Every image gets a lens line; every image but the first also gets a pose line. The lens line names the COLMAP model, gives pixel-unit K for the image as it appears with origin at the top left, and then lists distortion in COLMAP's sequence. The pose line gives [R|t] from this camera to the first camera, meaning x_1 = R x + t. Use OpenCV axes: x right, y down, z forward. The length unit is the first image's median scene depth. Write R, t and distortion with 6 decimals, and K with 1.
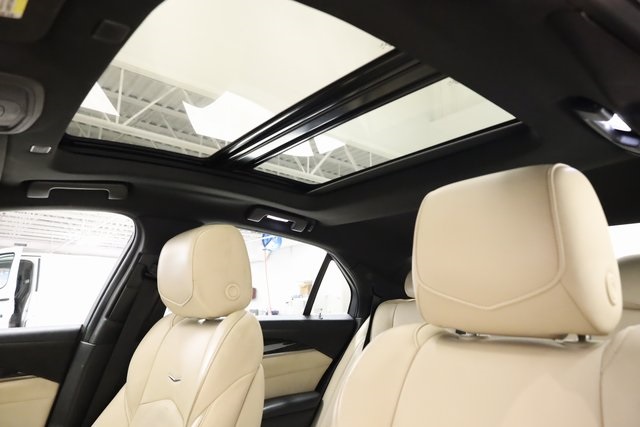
lens RADIAL K [[436.0, 0, 320.0], [0, 436.0, 213.5], [0, 0, 1]] dist [0.000488, -0.001139]
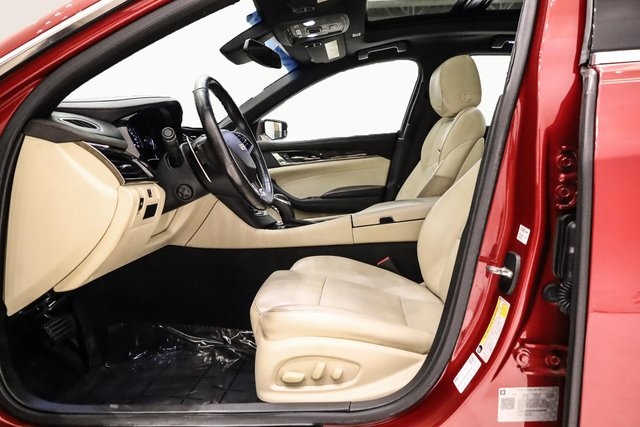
lens RADIAL K [[436.0, 0, 320.0], [0, 436.0, 213.5], [0, 0, 1]] dist [0.000488, -0.001139]
pose [[0.720271, 0.063836, -0.690749, 0.512046], [0.171386, 0.948512, 0.266368, 0.056205], [0.672188, -0.310241, 0.672246, -0.559693]]
